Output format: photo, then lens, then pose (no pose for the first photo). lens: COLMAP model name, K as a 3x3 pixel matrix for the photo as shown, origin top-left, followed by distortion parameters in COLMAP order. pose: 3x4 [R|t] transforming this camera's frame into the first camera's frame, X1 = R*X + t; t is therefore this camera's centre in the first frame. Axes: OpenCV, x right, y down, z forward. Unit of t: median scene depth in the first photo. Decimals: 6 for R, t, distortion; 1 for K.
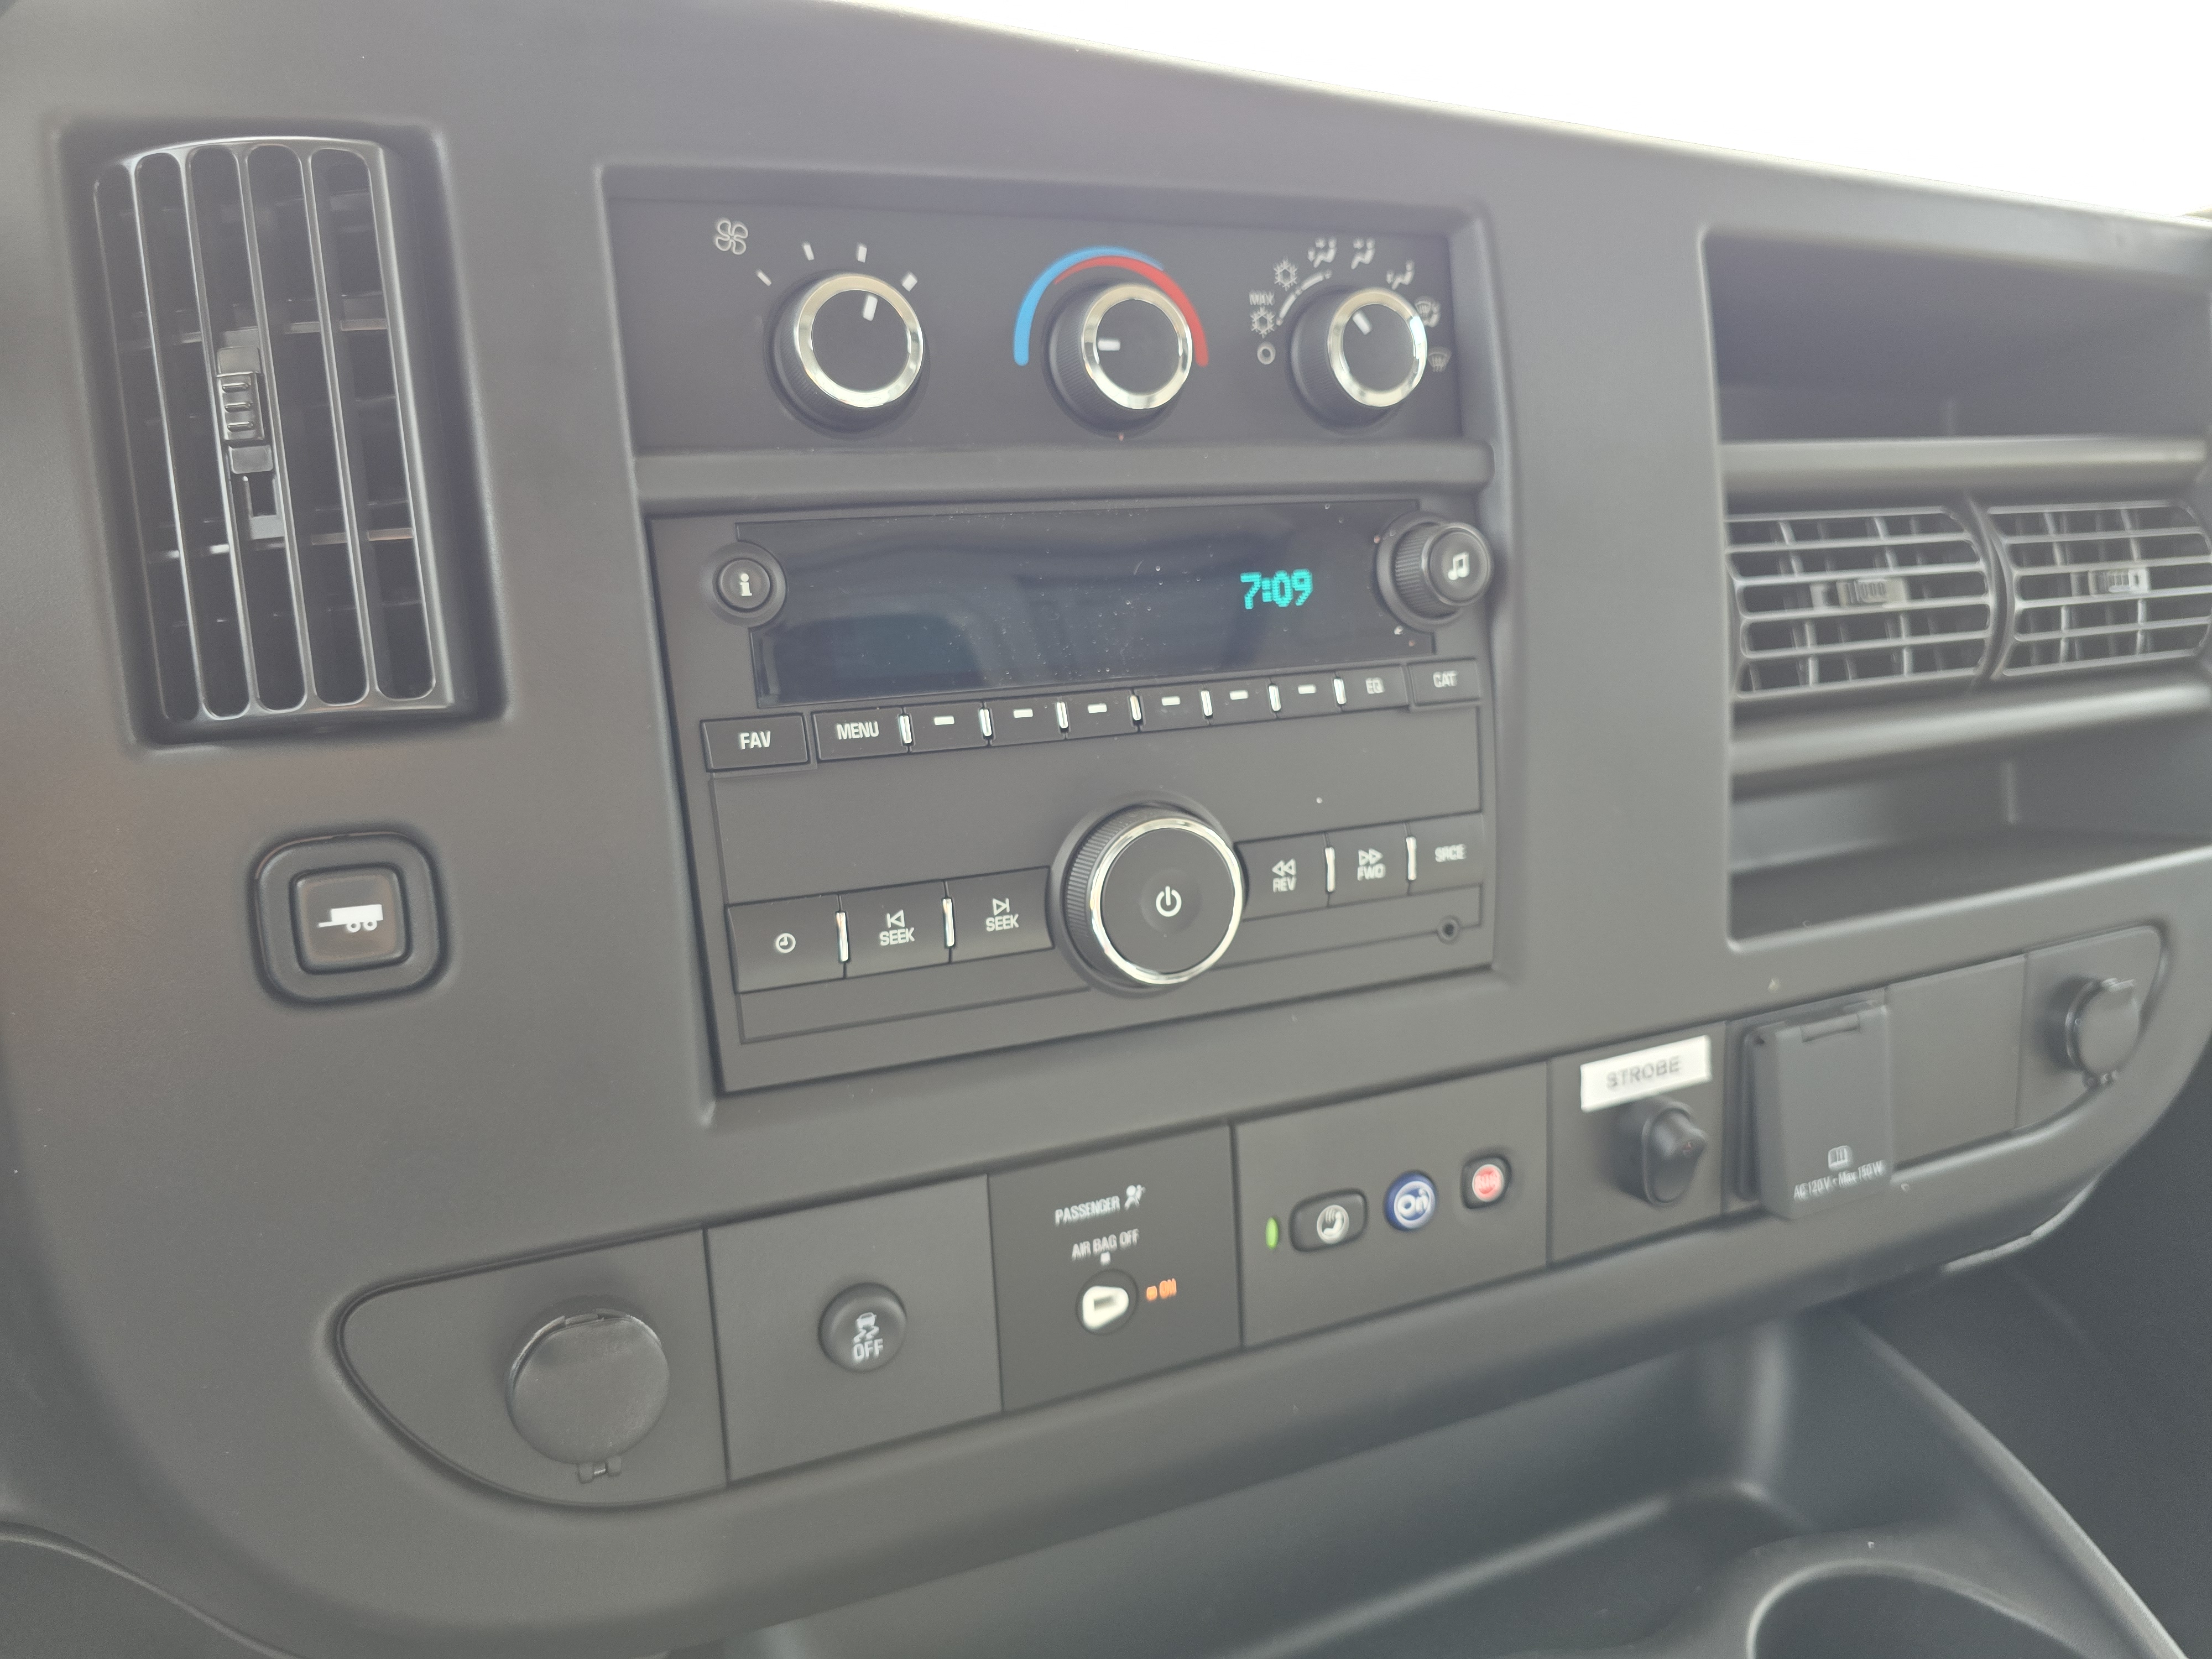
lens RADIAL K [[1441.5, 0, 1106.0], [0, 1441.5, 829.5], [0, 0, 1]] dist [-0.003026, 0.000538]
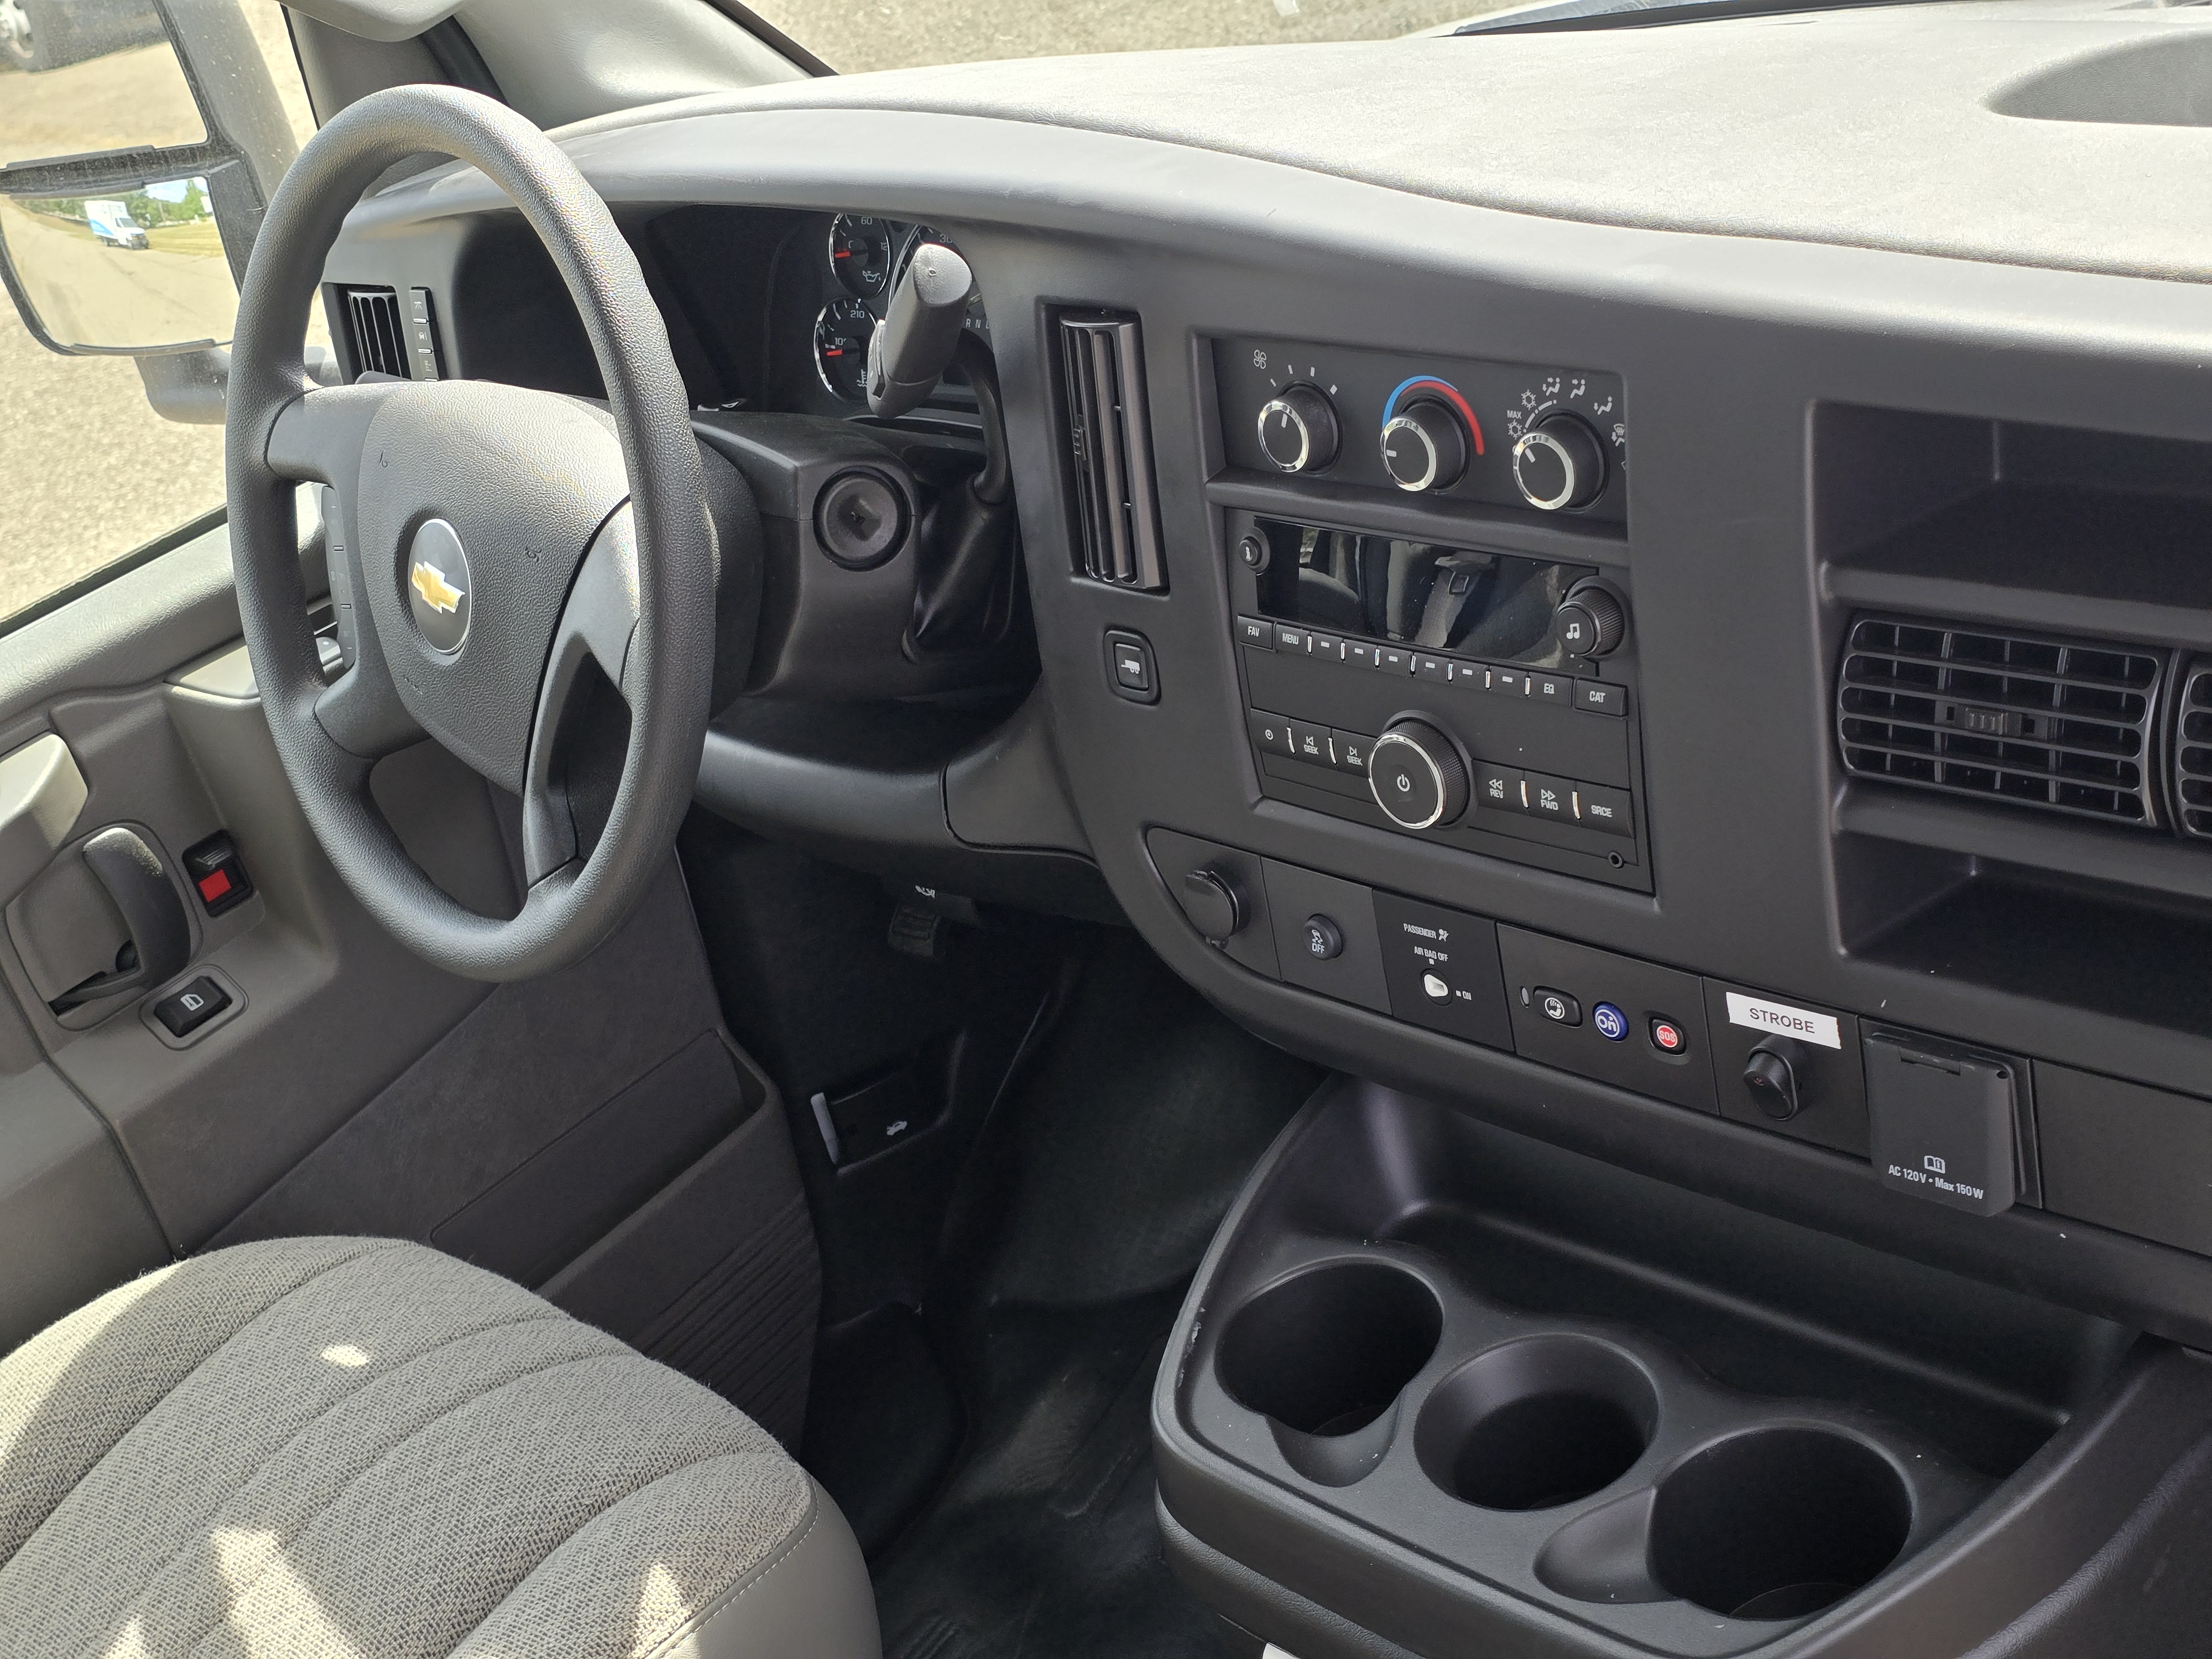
lens RADIAL K [[1441.5, 0, 1106.0], [0, 1441.5, 829.5], [0, 0, 1]] dist [-0.003026, 0.000538]
pose [[0.502161, 0.360500, -0.786050, 1.188456], [-0.055383, 0.920506, 0.386784, -0.520526], [0.862999, -0.150694, 0.482208, -0.116846]]
